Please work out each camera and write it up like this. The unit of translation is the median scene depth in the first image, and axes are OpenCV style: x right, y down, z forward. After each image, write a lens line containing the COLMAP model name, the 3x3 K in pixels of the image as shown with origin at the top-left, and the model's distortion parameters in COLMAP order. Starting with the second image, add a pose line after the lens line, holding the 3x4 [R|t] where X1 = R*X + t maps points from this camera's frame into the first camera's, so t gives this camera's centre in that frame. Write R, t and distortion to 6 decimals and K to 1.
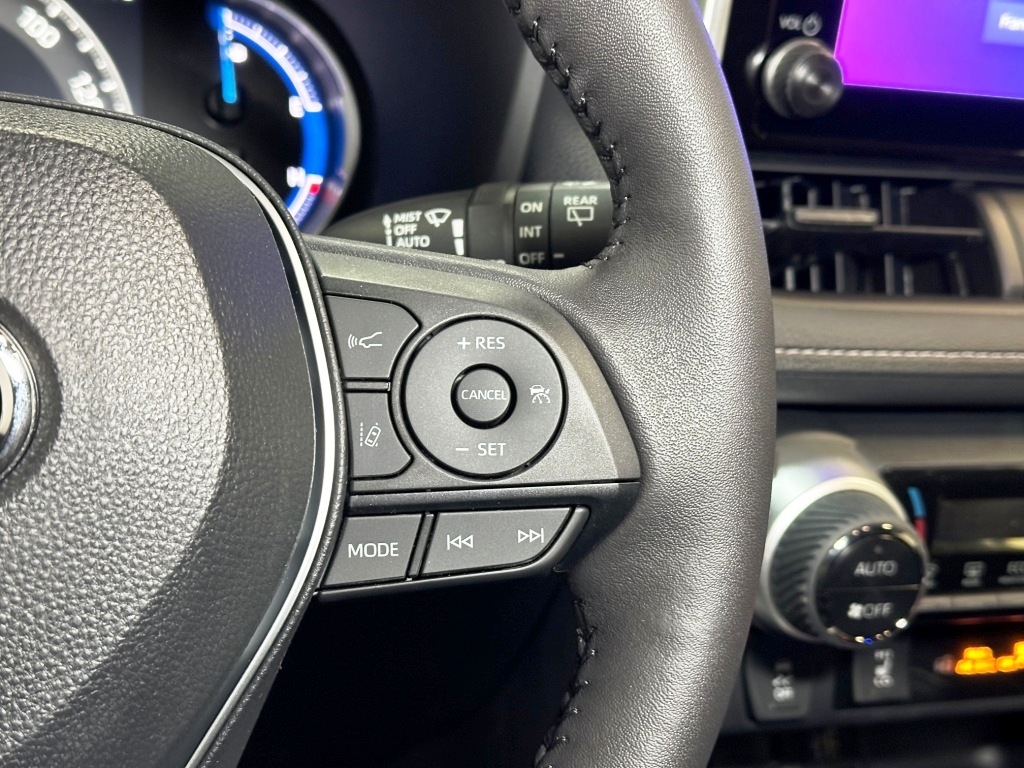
lens RADIAL K [[1454.9, 0, 512.0], [0, 1454.9, 384.0], [0, 0, 1]] dist [0.083377, -0.041875]
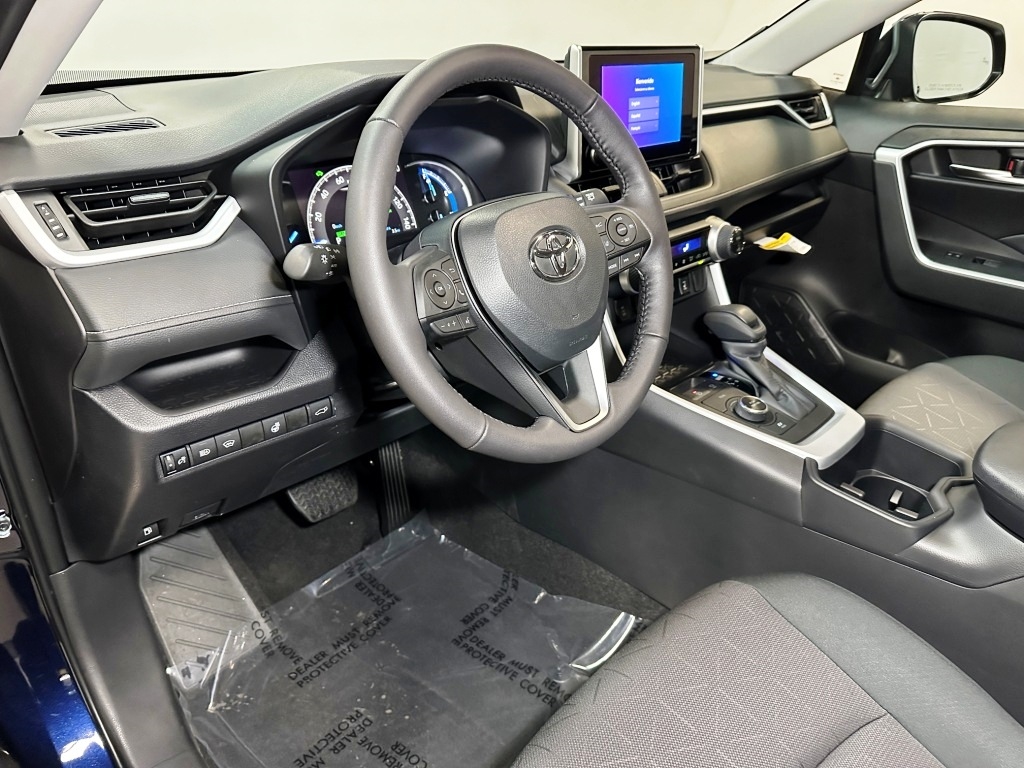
lens RADIAL K [[697.6, 0, 512.0], [0, 697.6, 384.0], [0, 0, 1]] dist [0.050081, -0.068103]
pose [[0.893764, -0.309421, 0.324721, -0.795491], [0.267748, 0.948869, 0.167211, -0.003545], [-0.359856, -0.062504, 0.930912, -0.681709]]
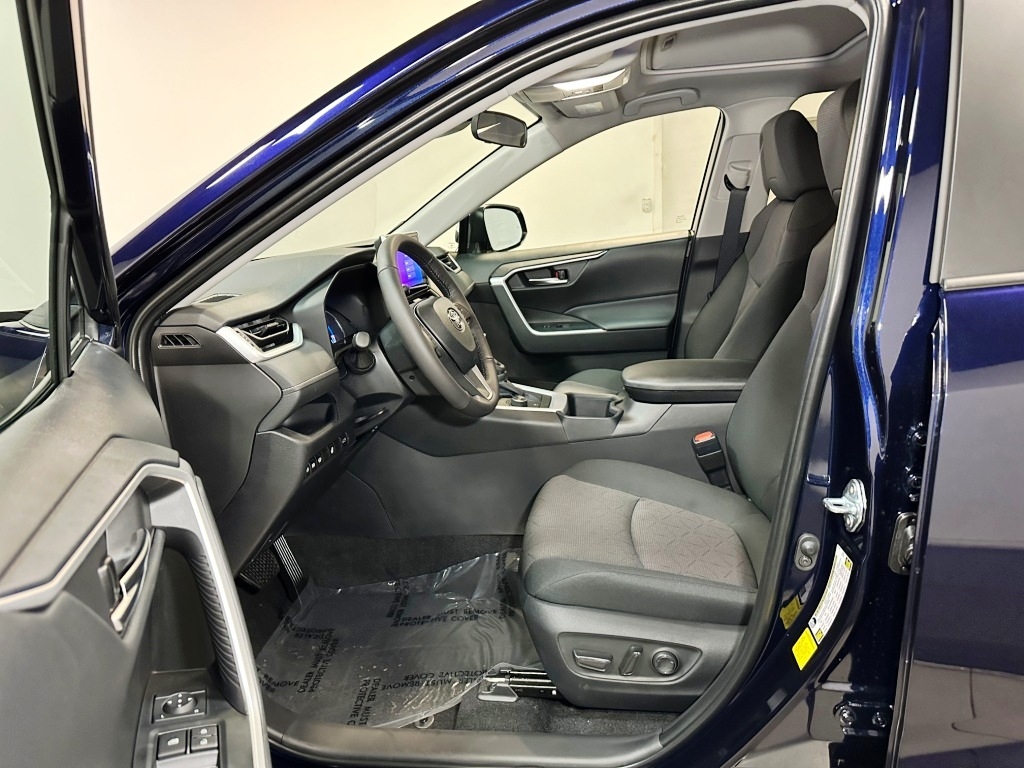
lens RADIAL K [[714.1, 0, 512.7], [0, 714.1, 378.9], [0, 0, 1]] dist [0.062170, -0.068232]
pose [[0.425666, -0.373057, 0.824401, -2.586342], [0.466174, 0.871264, 0.153562, -0.118235], [-0.775558, 0.318948, 0.544777, -1.140207]]
